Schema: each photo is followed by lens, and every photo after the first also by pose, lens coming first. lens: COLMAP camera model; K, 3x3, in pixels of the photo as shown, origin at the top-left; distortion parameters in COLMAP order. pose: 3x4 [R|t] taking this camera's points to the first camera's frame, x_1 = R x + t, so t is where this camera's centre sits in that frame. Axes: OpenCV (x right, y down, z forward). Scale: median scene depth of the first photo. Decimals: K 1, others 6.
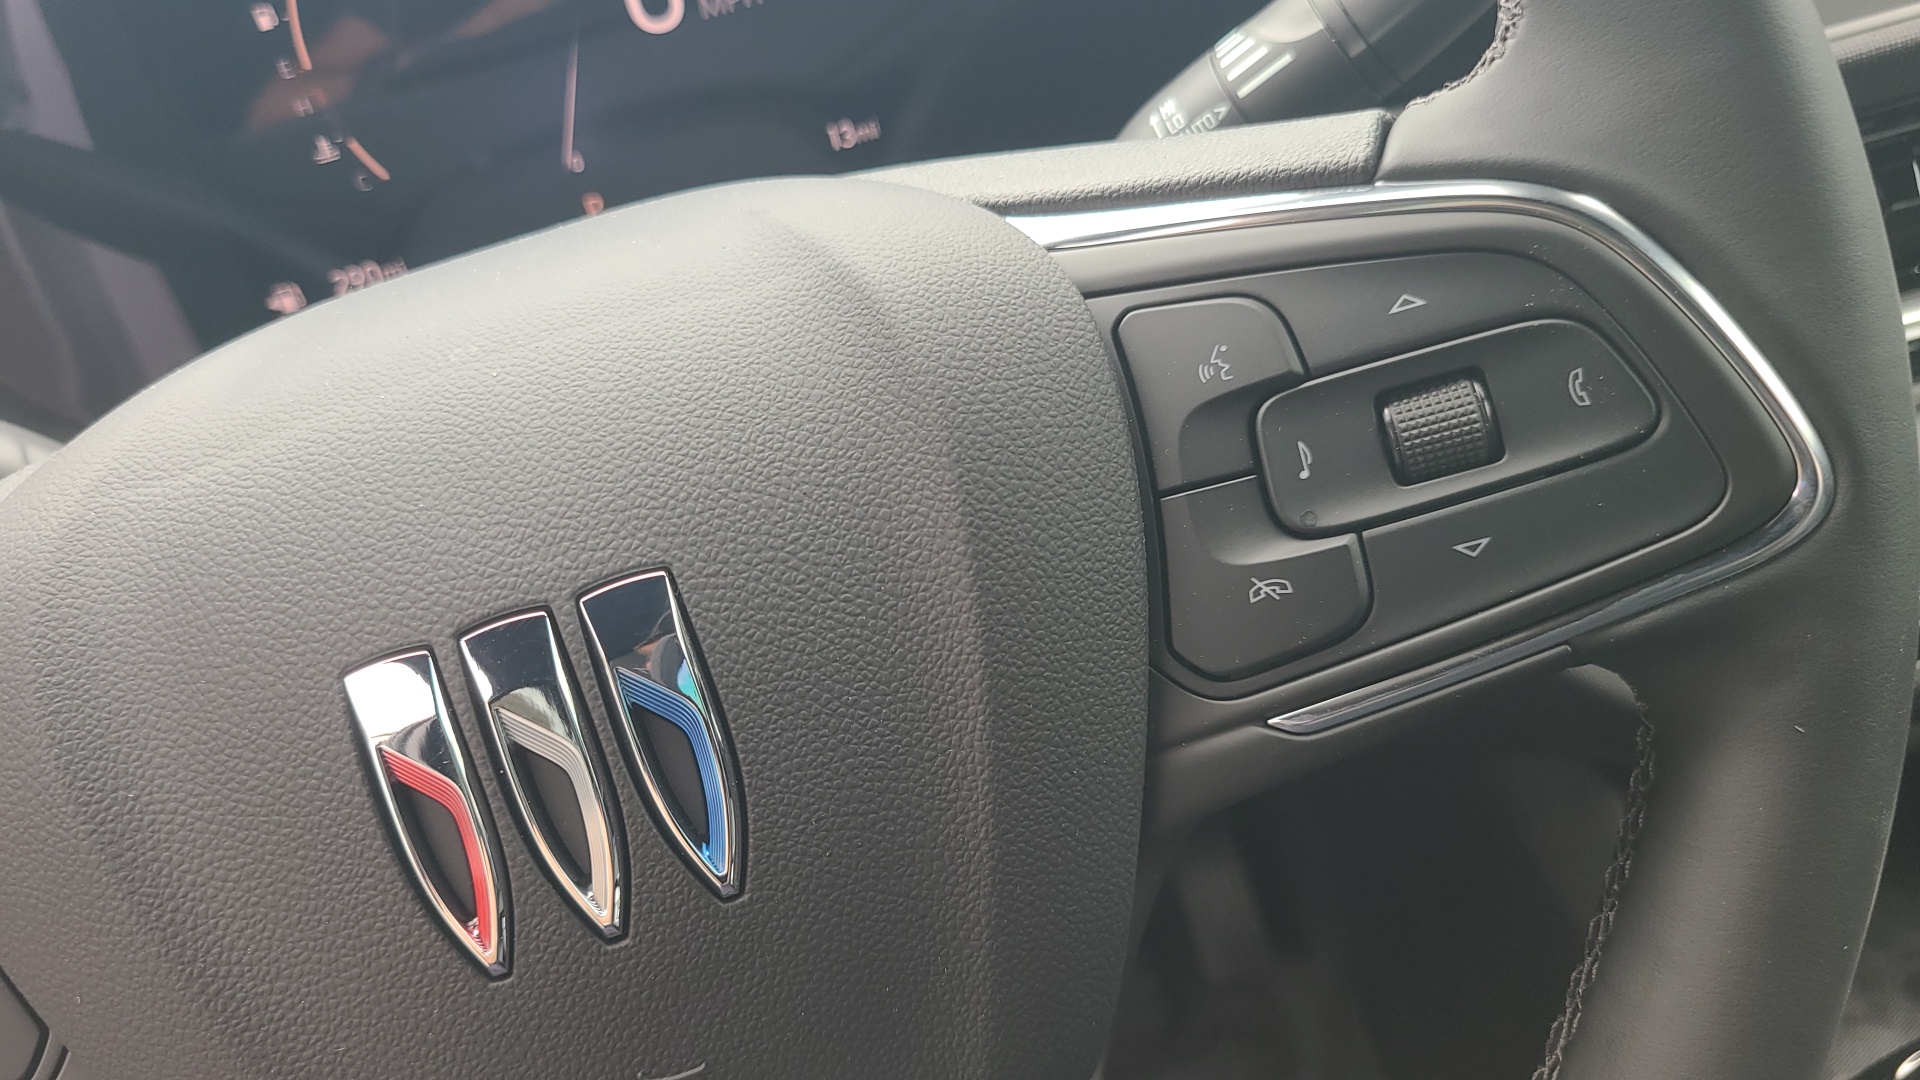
lens RADIAL K [[1604.1, 0, 949.6], [0, 1604.1, 506.8], [0, 0, 1]] dist [-0.008360, 0.005585]
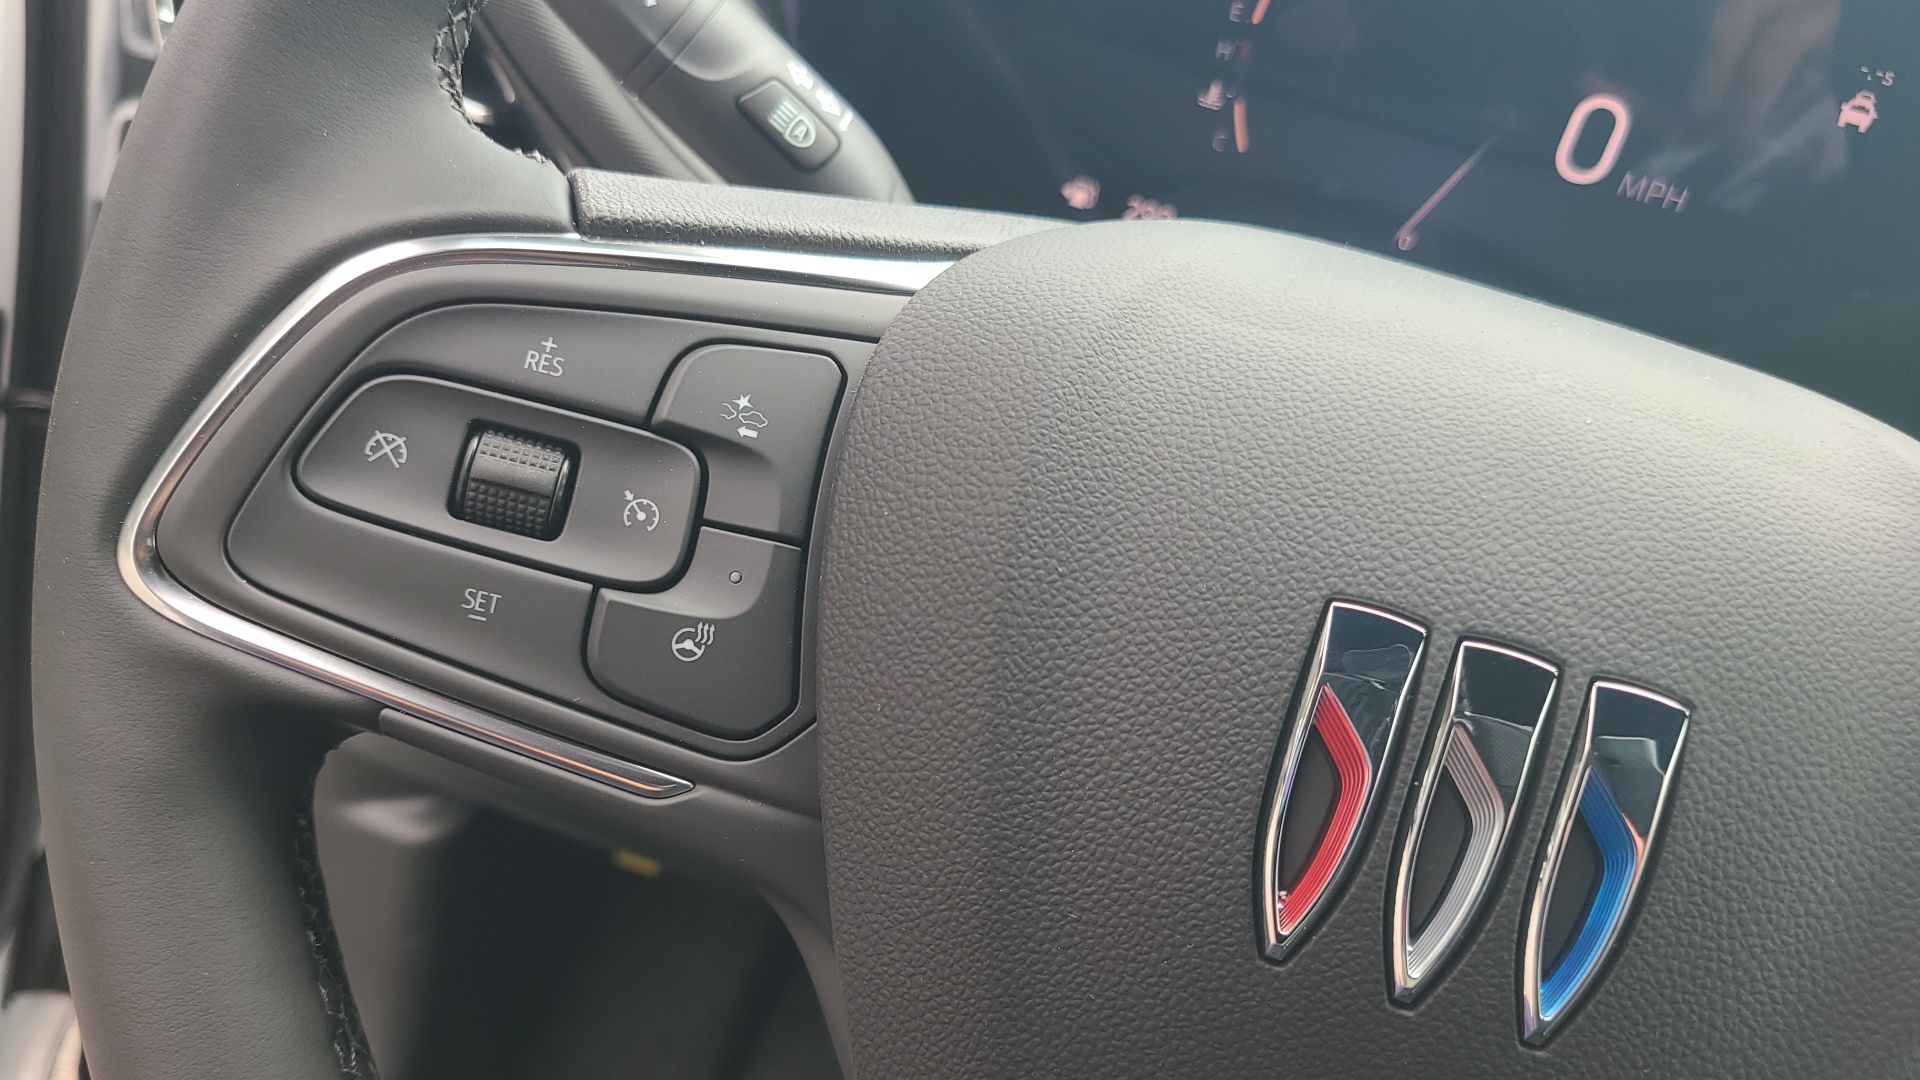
lens RADIAL K [[1604.1, 0, 949.6], [0, 1604.1, 506.8], [0, 0, 1]] dist [-0.008360, 0.005585]
pose [[0.803635, 0.572473, -0.162619, -0.429051], [-0.582631, 0.812516, -0.018935, 0.206288], [0.121290, 0.109964, 0.986507, 0.034973]]
